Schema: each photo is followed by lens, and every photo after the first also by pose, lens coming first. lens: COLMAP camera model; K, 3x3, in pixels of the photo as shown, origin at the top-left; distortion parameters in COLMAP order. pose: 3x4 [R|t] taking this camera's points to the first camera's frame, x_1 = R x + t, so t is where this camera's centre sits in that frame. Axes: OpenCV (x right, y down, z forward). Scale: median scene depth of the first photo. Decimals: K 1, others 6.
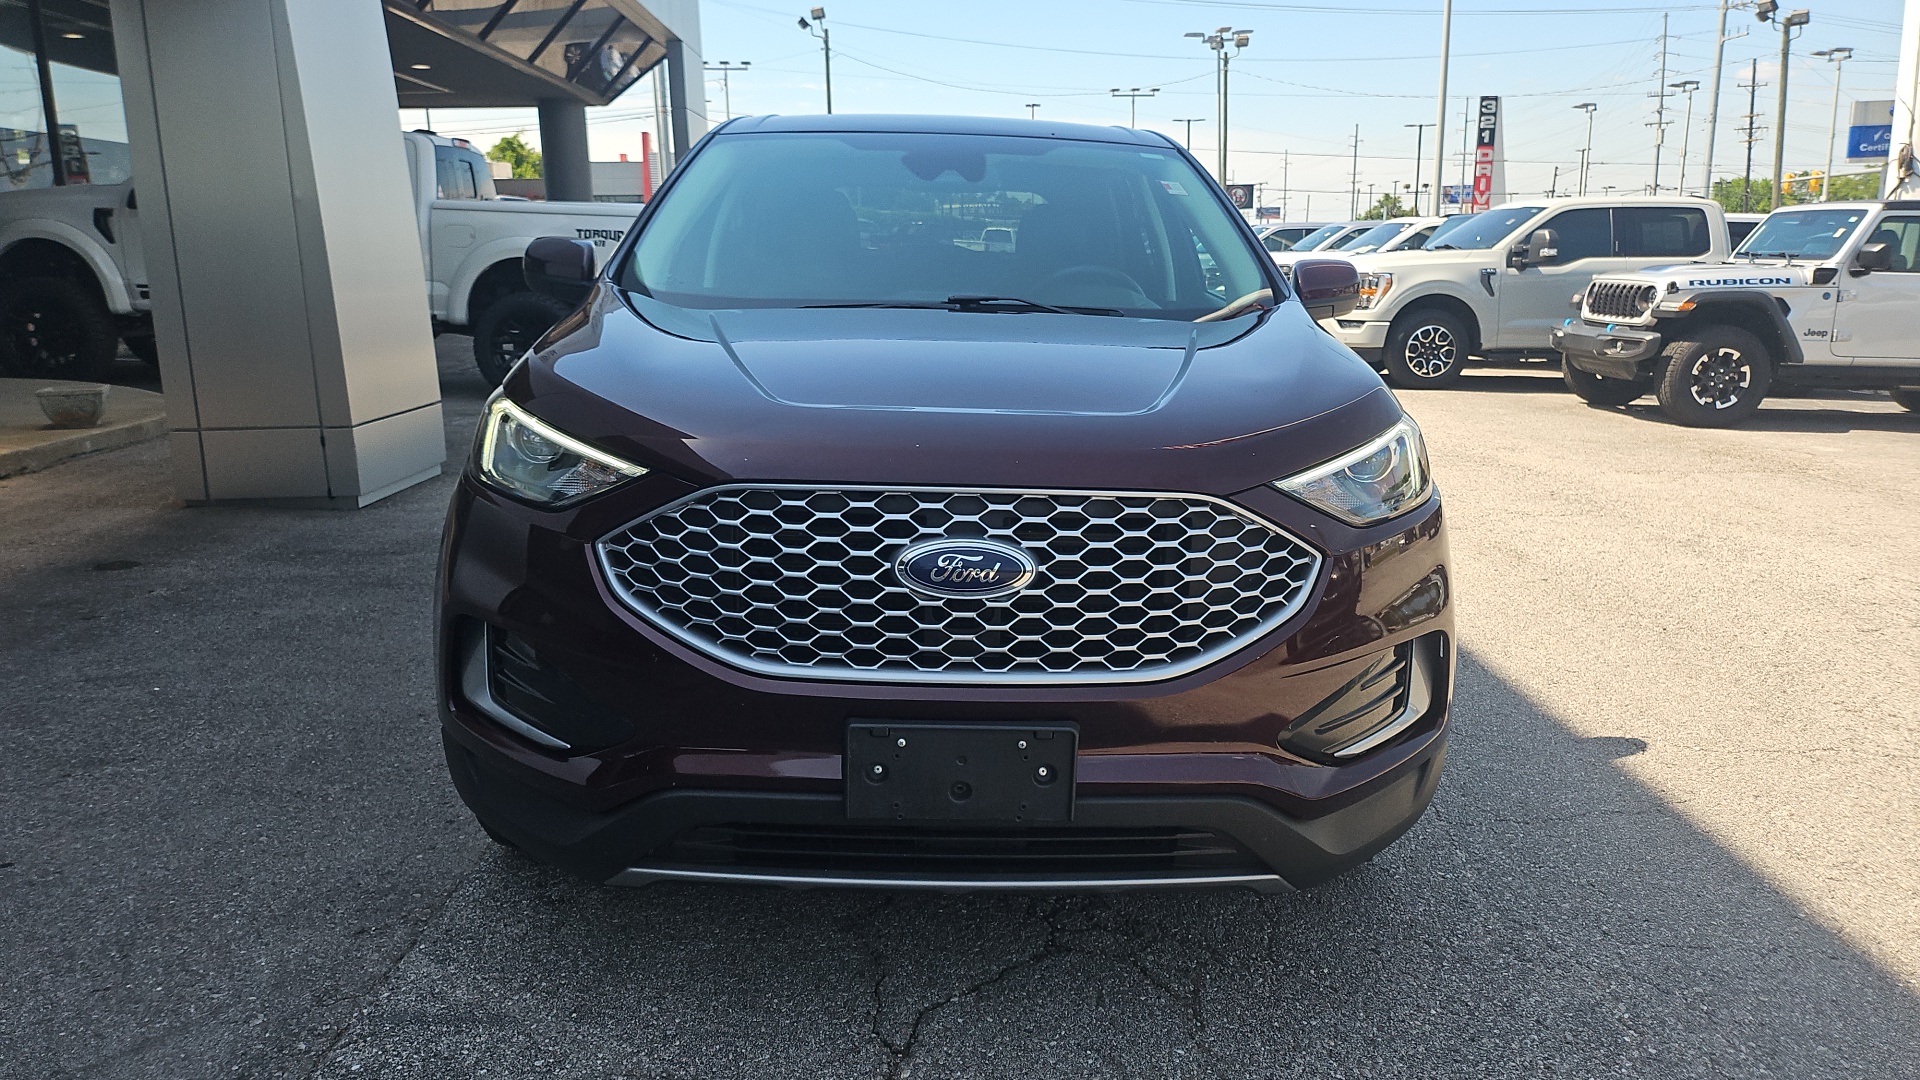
lens RADIAL K [[1359.2, 0, 969.0], [0, 1359.2, 550.5], [0, 0, 1]] dist [0.046749, -0.047784]
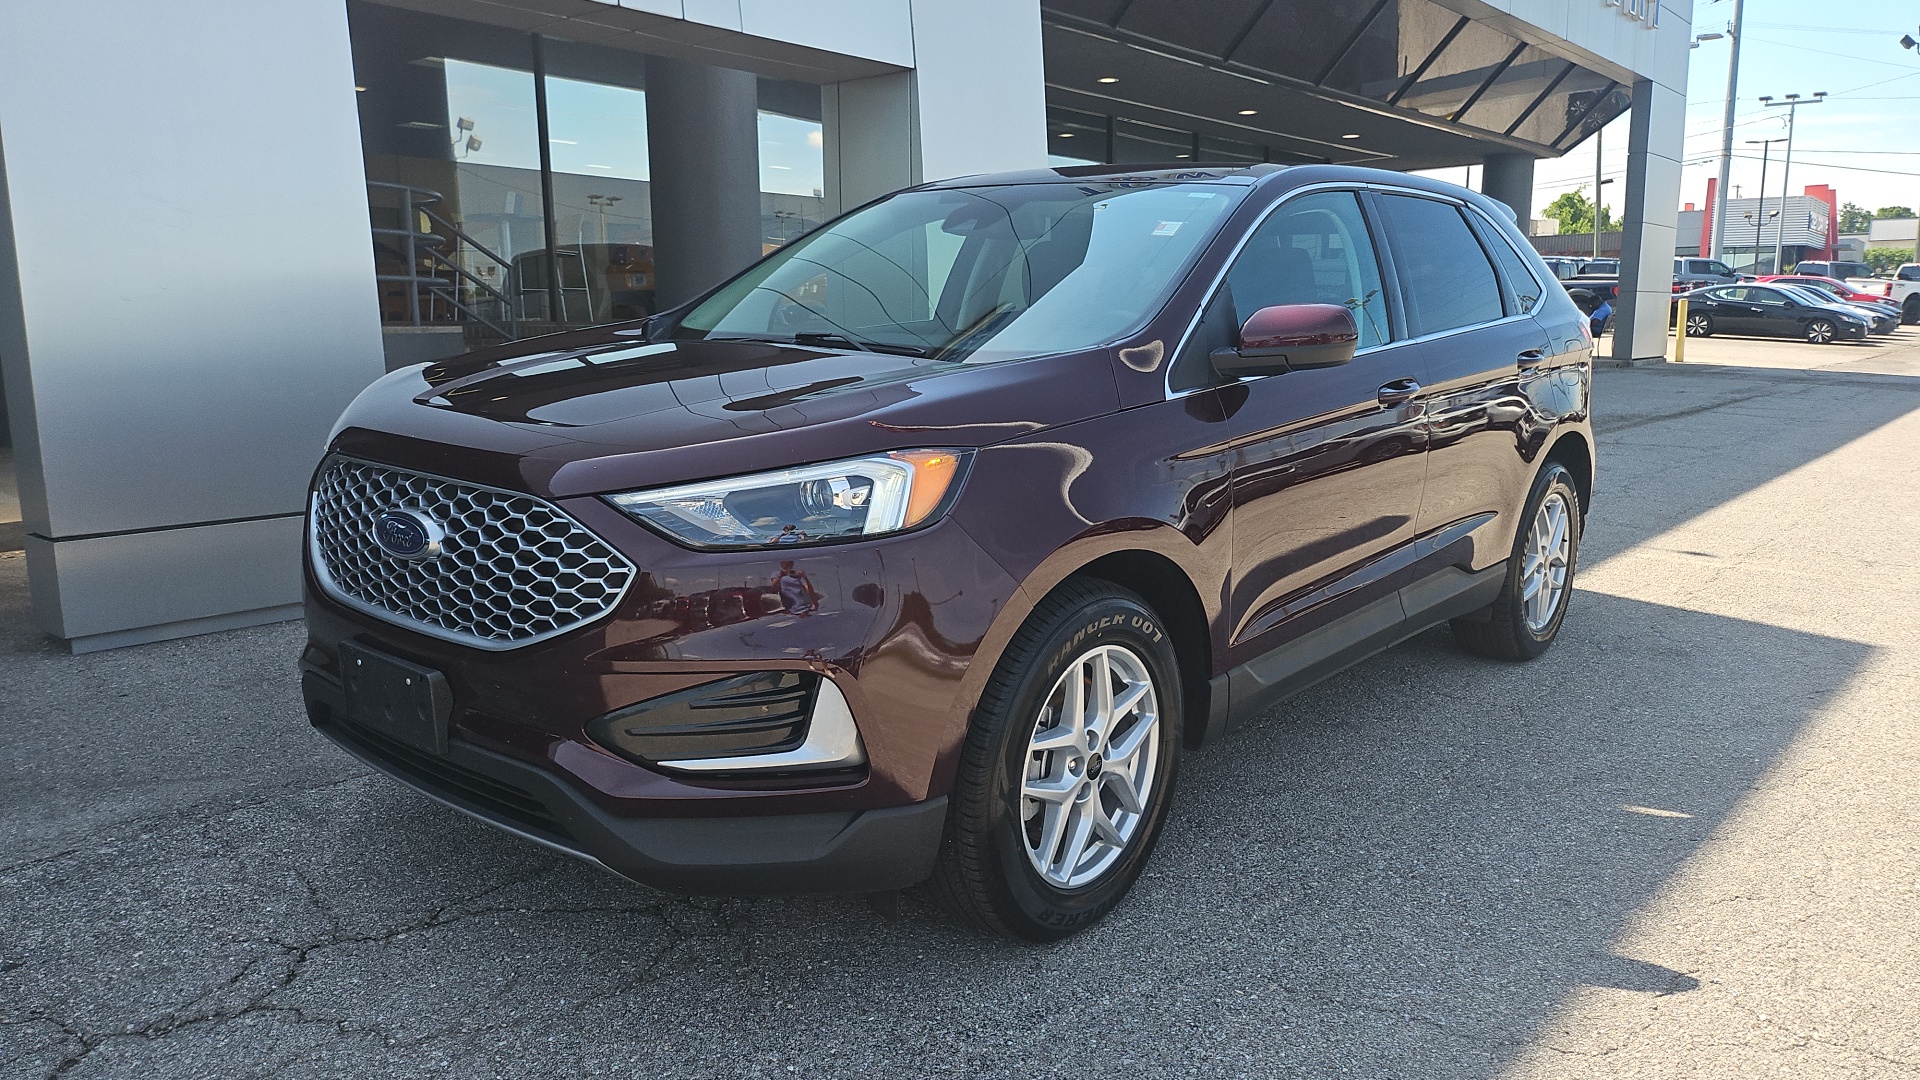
lens RADIAL K [[1359.2, 0, 953.8], [0, 1359.2, 538.8], [0, 0, 1]] dist [0.046749, -0.047784]
pose [[0.749412, 0.118674, -0.651382, 0.643255], [-0.150044, 0.988651, 0.007496, -0.036494], [0.644879, 0.092119, 0.758713, 0.195033]]
